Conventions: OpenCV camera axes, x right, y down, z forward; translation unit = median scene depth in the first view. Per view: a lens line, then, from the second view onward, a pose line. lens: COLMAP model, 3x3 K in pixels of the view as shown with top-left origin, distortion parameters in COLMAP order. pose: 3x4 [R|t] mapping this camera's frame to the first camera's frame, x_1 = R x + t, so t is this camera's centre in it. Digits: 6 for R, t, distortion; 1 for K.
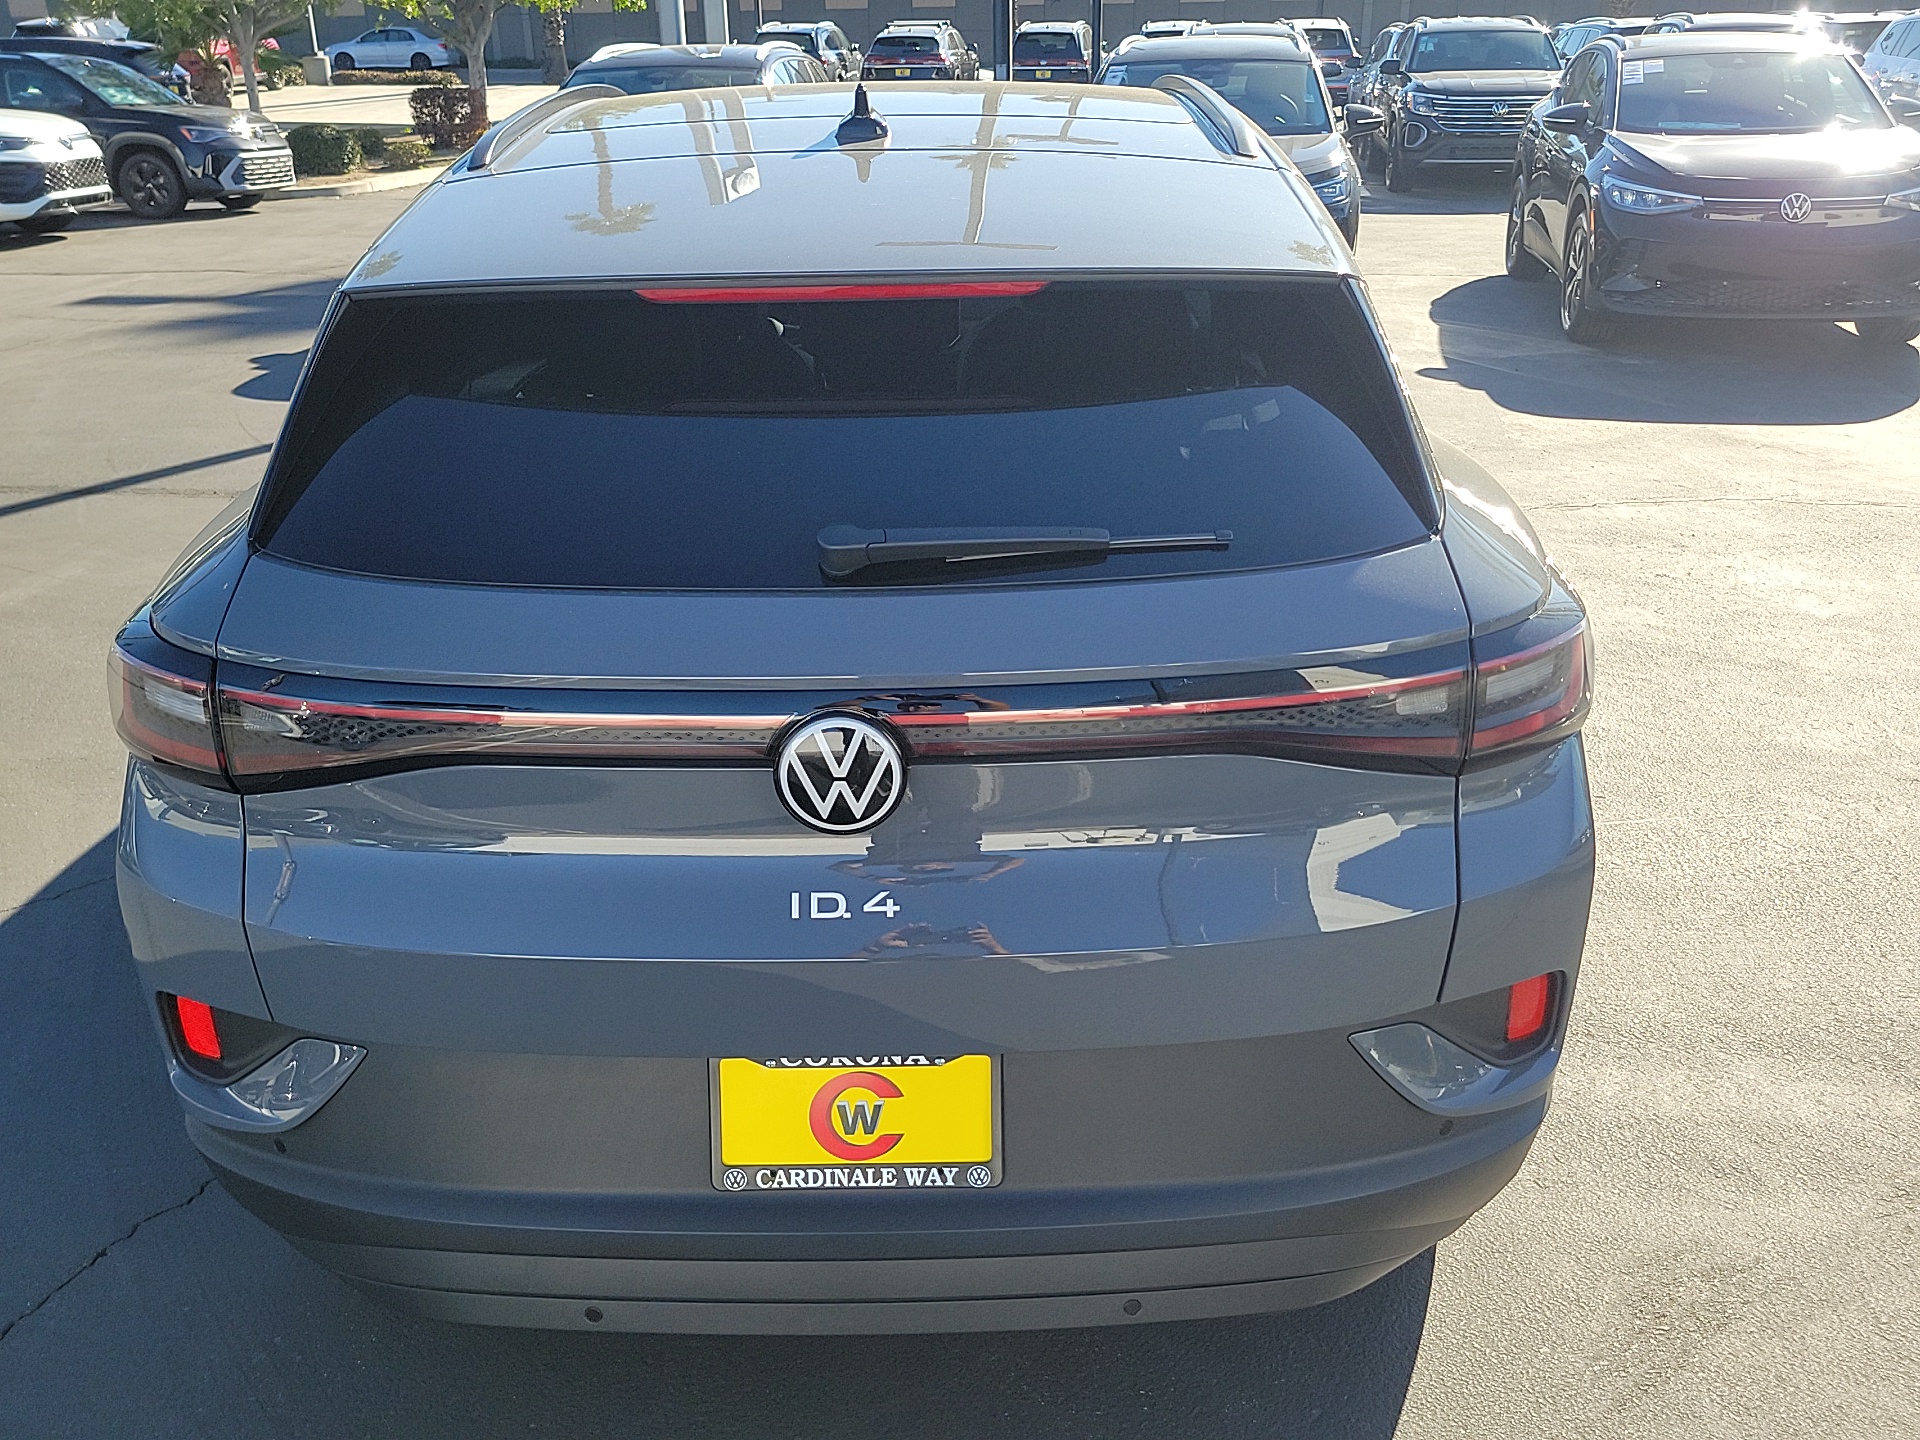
lens RADIAL K [[1623.3, 0, 963.6], [0, 1623.3, 726.7], [0, 0, 1]] dist [0.033120, -0.013952]
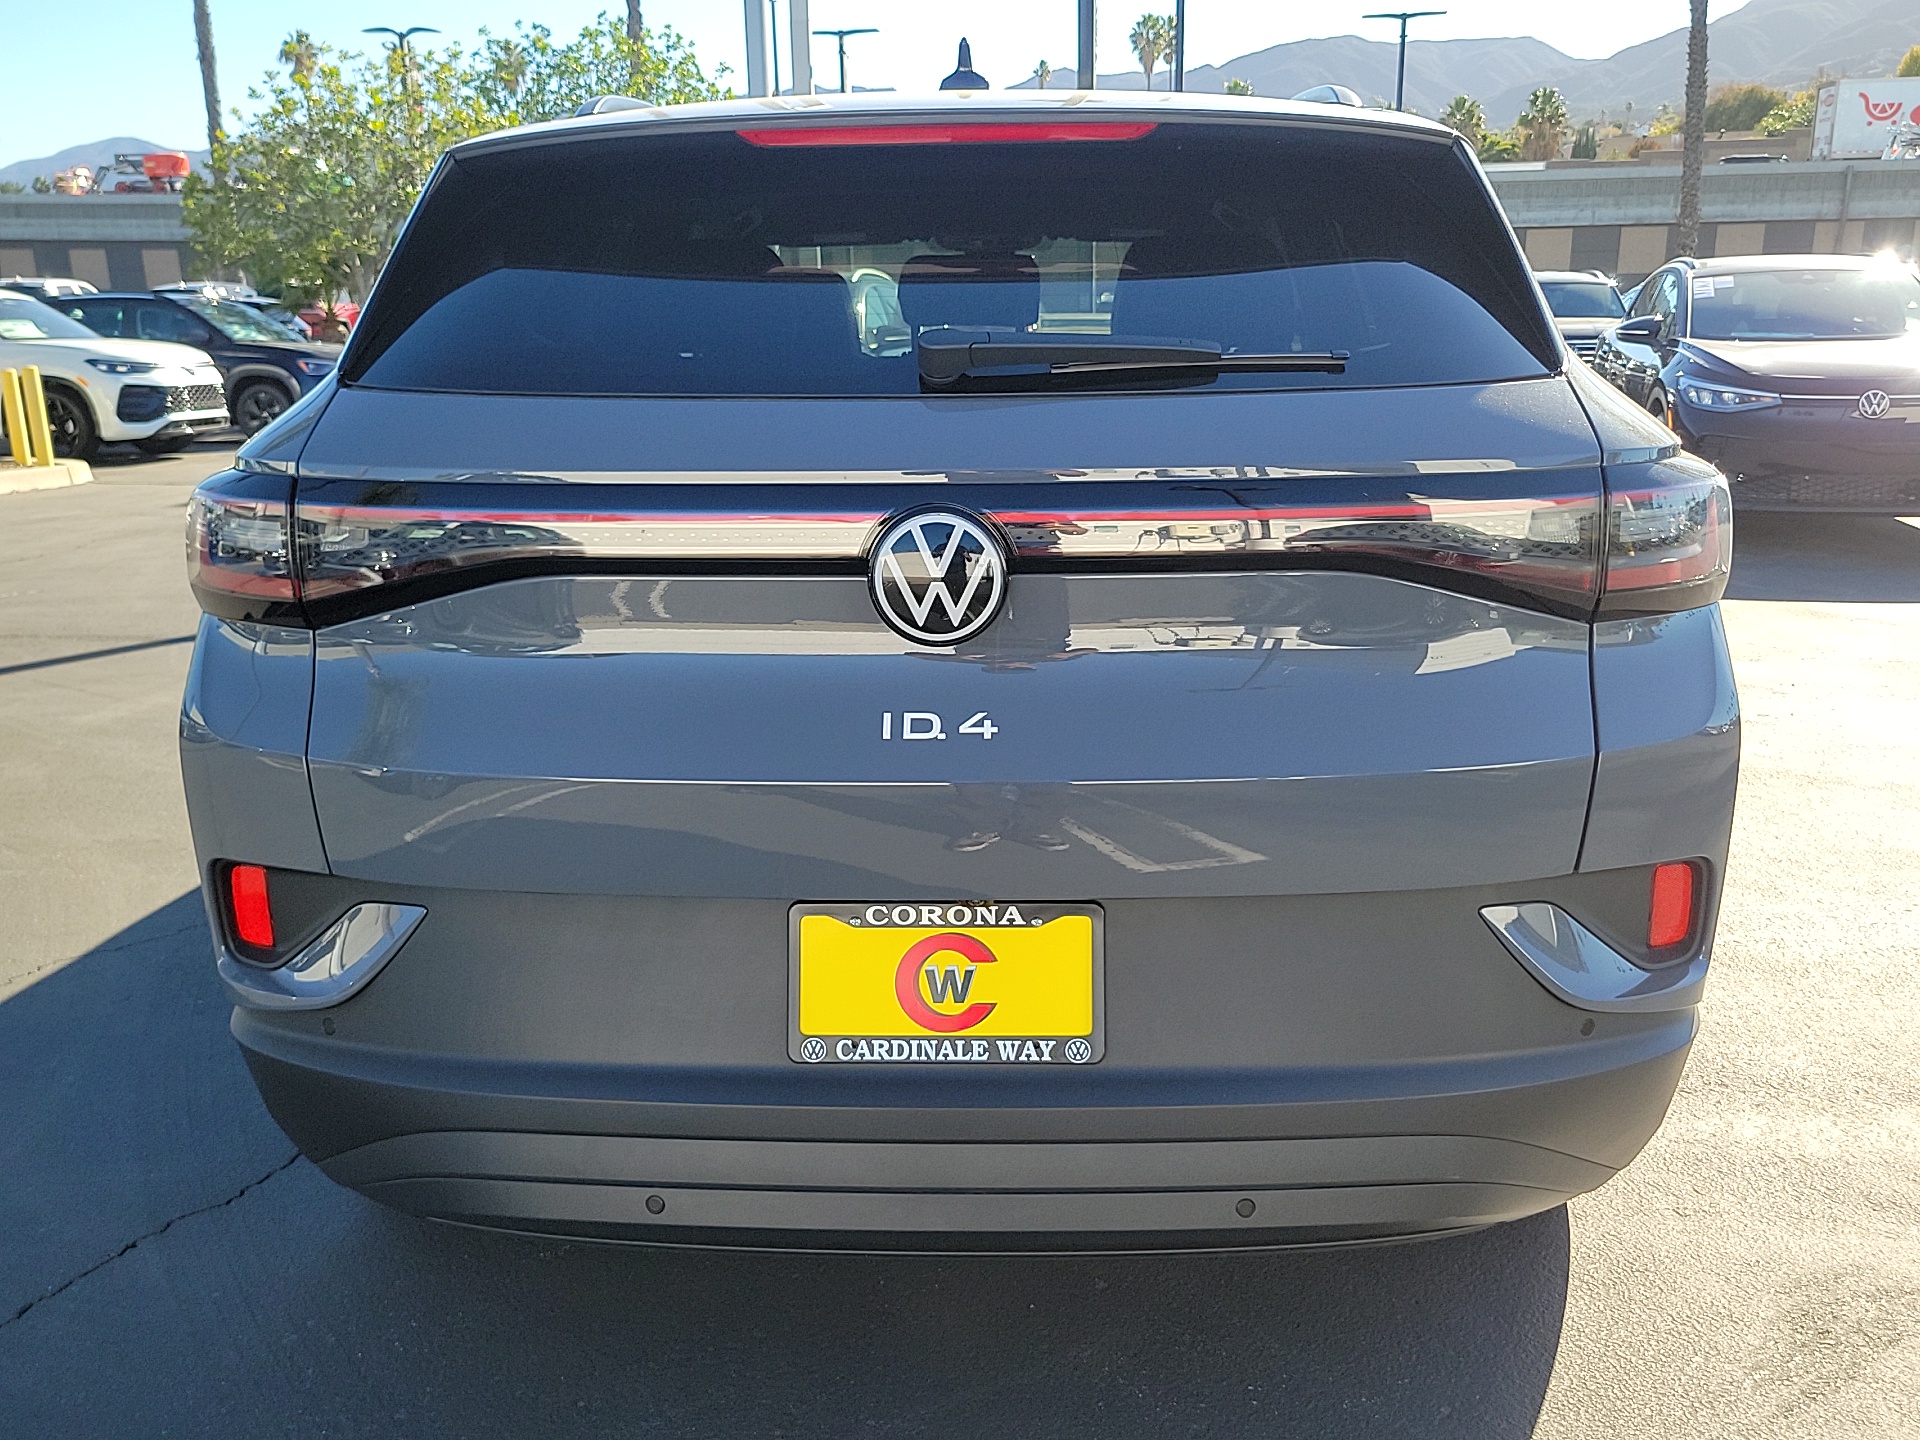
lens RADIAL K [[1640.3, 0, 1000.4], [0, 1640.3, 720.0], [0, 0, 1]] dist [0.027431, -0.013188]
pose [[0.999592, 0.010877, -0.026396, -0.011875], [-0.014274, 0.991131, -0.132119, 0.214069], [0.024725, 0.132441, 0.990882, 0.055444]]
